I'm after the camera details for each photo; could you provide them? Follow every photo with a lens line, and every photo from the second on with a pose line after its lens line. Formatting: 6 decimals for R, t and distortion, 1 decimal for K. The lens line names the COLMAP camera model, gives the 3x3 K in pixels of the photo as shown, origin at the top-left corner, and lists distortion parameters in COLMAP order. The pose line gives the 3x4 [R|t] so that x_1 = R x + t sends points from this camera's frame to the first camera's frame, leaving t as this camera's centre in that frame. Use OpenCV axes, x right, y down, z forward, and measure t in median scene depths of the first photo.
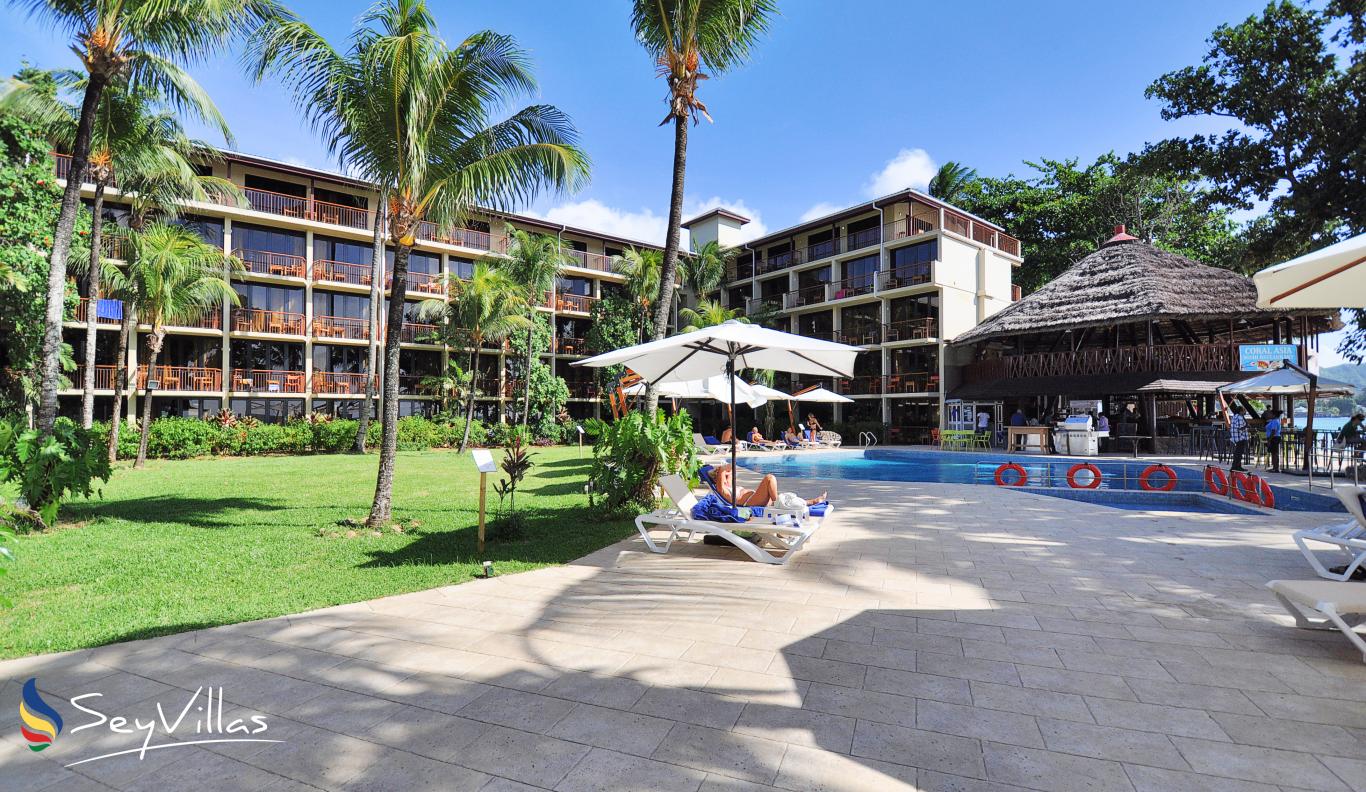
lens RADIAL K [[649.9, 0, 683.0], [0, 649.9, 396.0], [0, 0, 1]] dist [0.000485, -0.029605]
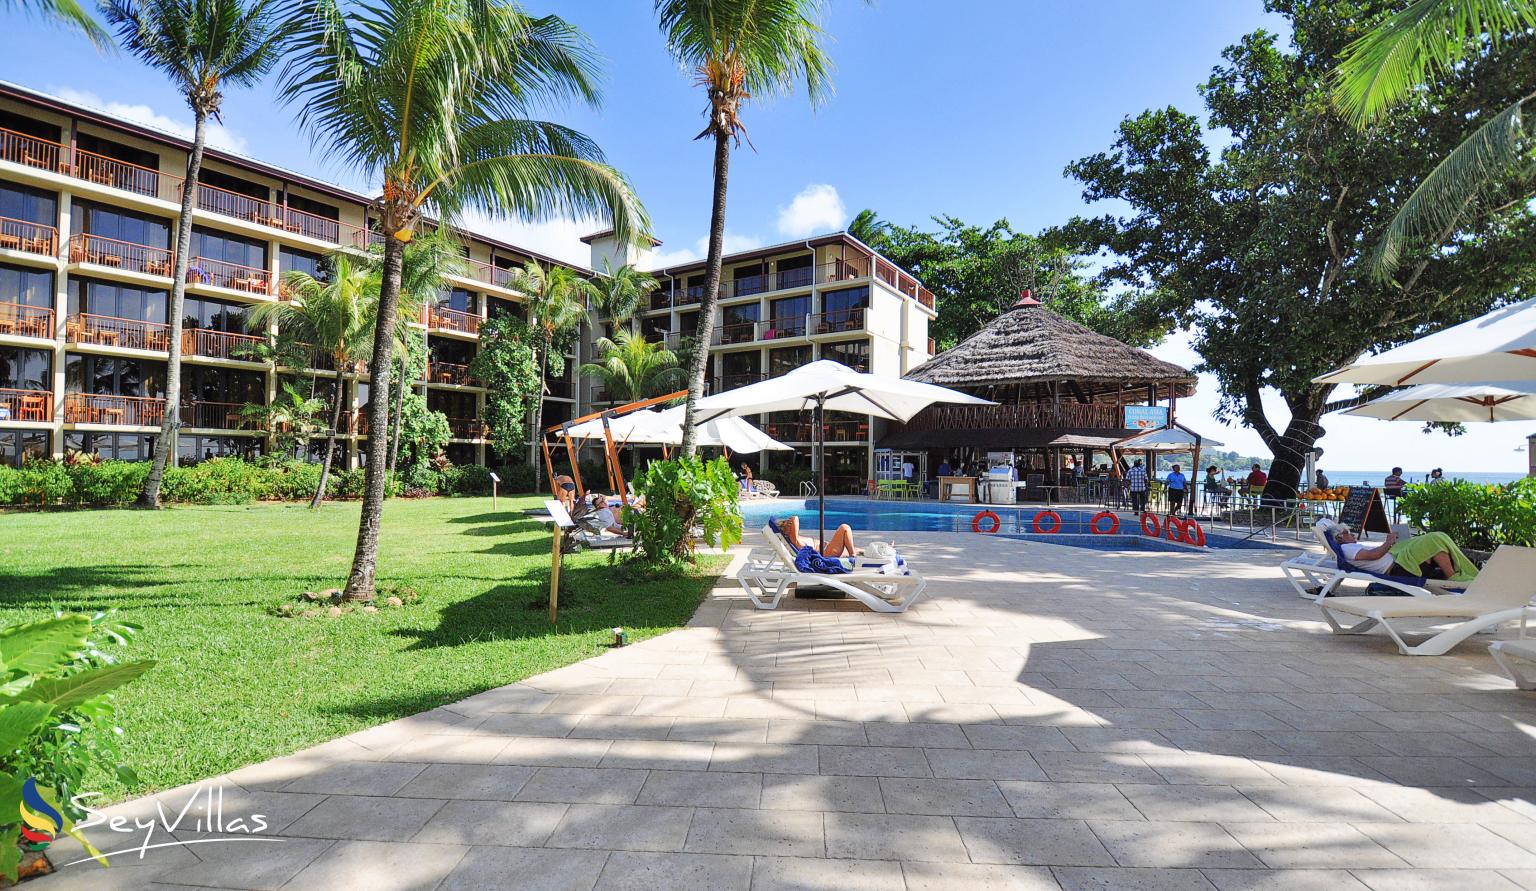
lens RADIAL K [[738.3, 0, 768.0], [0, 738.3, 445.5], [0, 0, 1]] dist [0.000921, -0.028152]
pose [[0.933846, 0.020402, 0.357094, -0.144298], [-0.022719, 0.999739, 0.002295, 0.001282], [-0.356954, -0.010256, 0.934066, 0.002745]]
